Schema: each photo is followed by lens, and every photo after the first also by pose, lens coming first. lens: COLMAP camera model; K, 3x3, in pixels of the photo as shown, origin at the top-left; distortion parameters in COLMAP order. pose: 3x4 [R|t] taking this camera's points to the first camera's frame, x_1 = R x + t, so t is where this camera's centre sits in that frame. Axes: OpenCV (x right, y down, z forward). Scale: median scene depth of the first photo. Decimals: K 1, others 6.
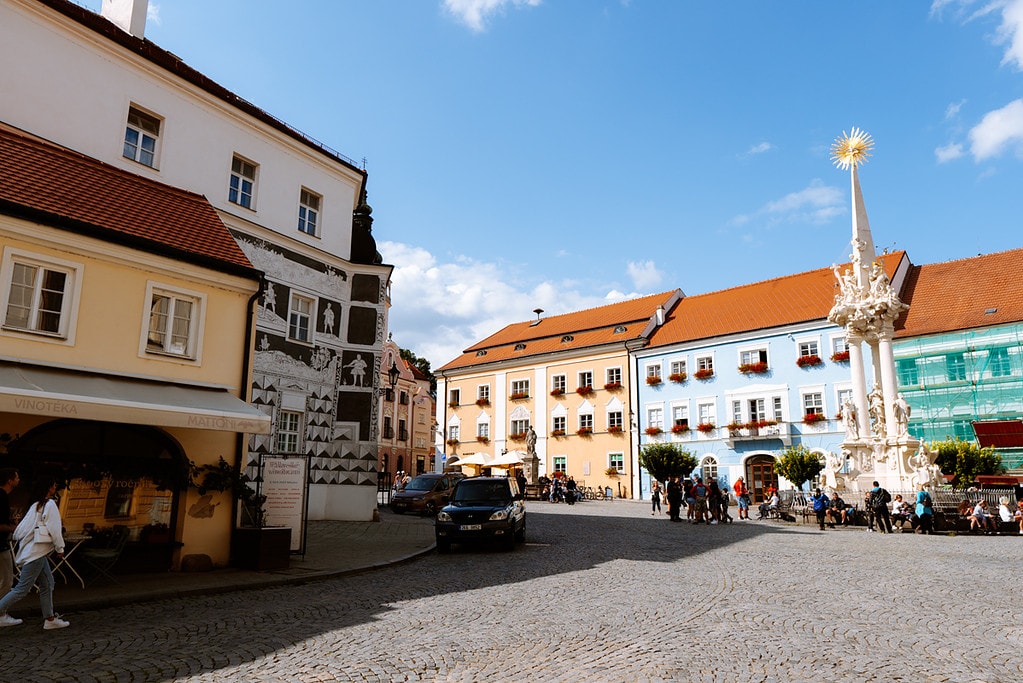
lens RADIAL K [[663.9, 0, 512.8], [0, 663.9, 372.1], [0, 0, 1]] dist [-0.001326, -0.000515]
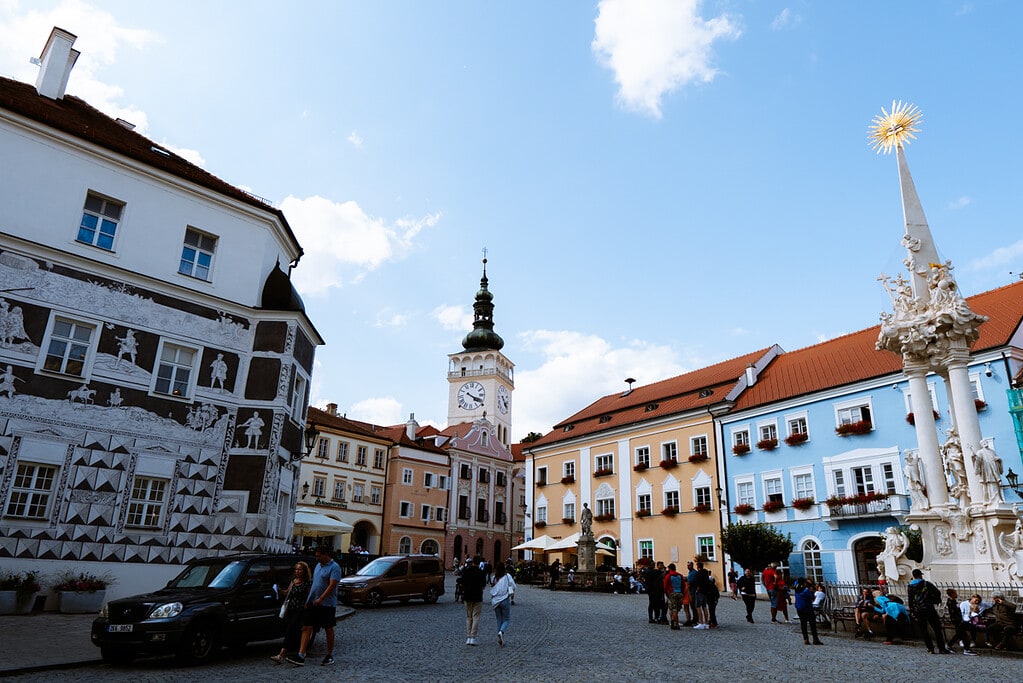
lens RADIAL K [[663.9, 0, 512.8], [0, 663.9, 372.1], [0, 0, 1]] dist [-0.001326, -0.000515]
pose [[0.975302, -0.052436, -0.214560, 0.126480], [0.024992, 0.991371, -0.128678, 0.018801], [0.219456, 0.120138, 0.968197, 0.104941]]
